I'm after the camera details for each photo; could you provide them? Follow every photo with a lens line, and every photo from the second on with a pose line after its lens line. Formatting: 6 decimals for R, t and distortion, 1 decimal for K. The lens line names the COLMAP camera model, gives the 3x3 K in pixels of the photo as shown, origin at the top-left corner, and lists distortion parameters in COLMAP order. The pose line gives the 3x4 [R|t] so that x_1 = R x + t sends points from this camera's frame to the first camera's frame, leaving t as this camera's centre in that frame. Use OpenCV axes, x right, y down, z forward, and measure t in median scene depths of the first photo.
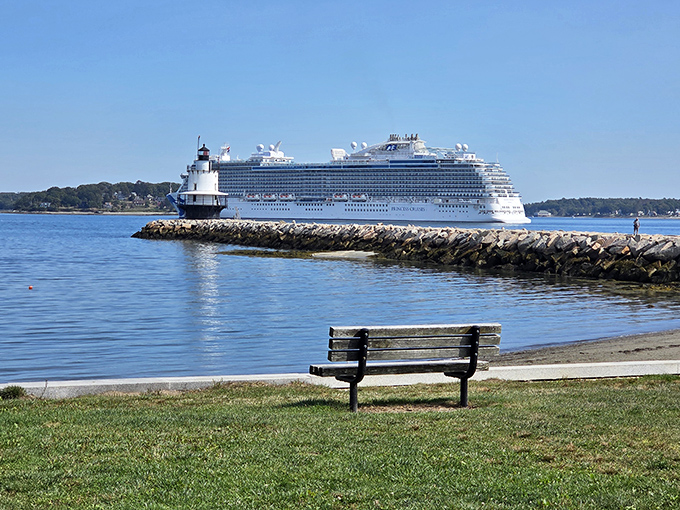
lens RADIAL K [[1357.1, 0, 340.0], [0, 1357.1, 255.0], [0, 0, 1]] dist [0.003545, 0.000000]
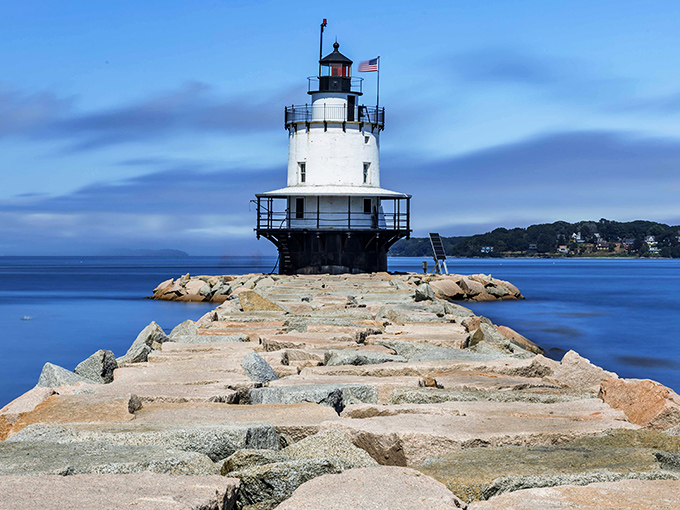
lens RADIAL K [[1172.0, 0, 340.1], [0, 1172.0, 255.3], [0, 0, 1]] dist [0.039268, 0.000000]
pose [[0.903749, -0.005466, -0.428028, 0.009008], [-0.009434, 0.999421, -0.032681, -0.008781], [0.427959, 0.033574, 0.903175, 0.307980]]
